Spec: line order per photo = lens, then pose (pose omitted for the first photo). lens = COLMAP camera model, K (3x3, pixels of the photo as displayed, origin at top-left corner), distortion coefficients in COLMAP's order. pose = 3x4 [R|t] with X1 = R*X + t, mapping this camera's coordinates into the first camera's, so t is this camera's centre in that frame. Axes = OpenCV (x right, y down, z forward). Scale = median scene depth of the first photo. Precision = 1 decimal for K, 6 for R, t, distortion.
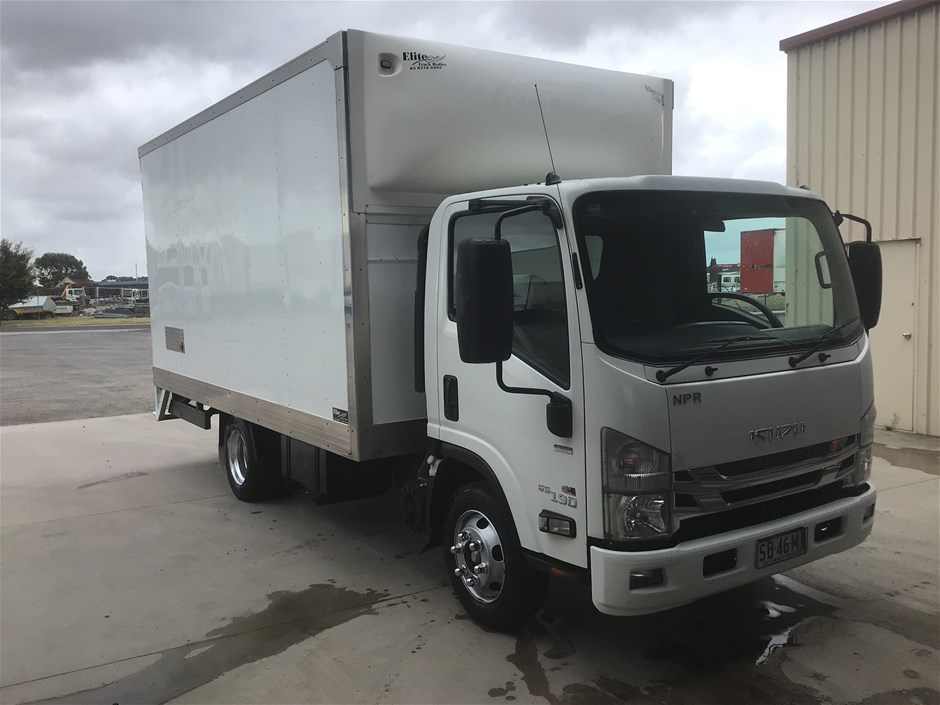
lens RADIAL K [[859.3, 0, 465.0], [0, 859.3, 353.8], [0, 0, 1]] dist [0.011371, 0.000000]
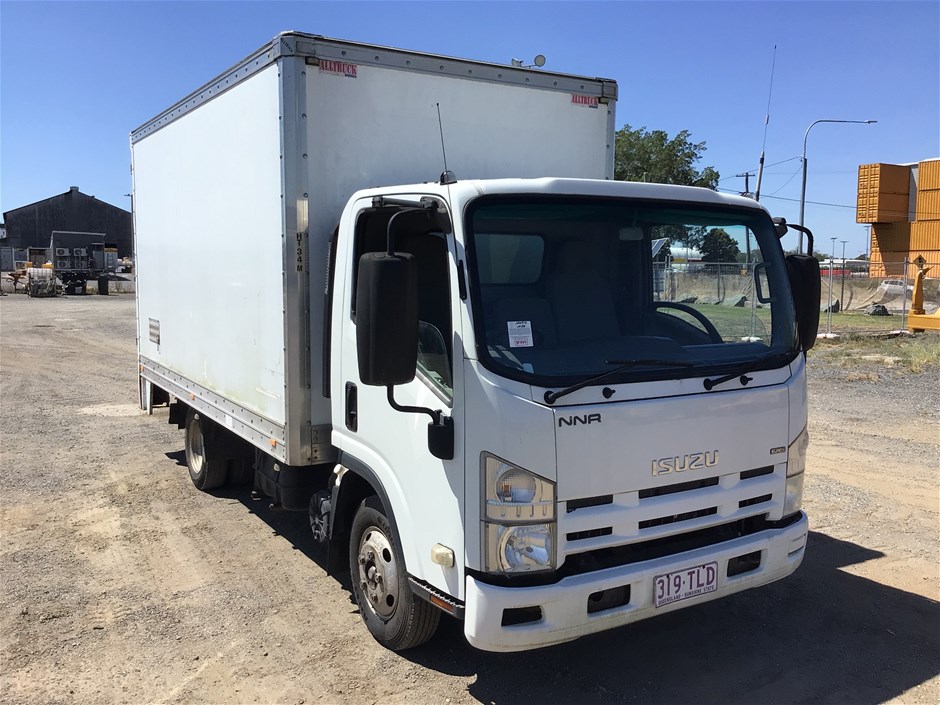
lens RADIAL K [[859.3, 0, 470.2], [0, 859.3, 355.8], [0, 0, 1]] dist [0.011371, 0.000000]
pose [[0.999075, 0.037610, -0.020870, 0.149589], [-0.037185, 0.999100, 0.020384, -0.032165], [0.021618, -0.019589, 0.999574, 0.073207]]
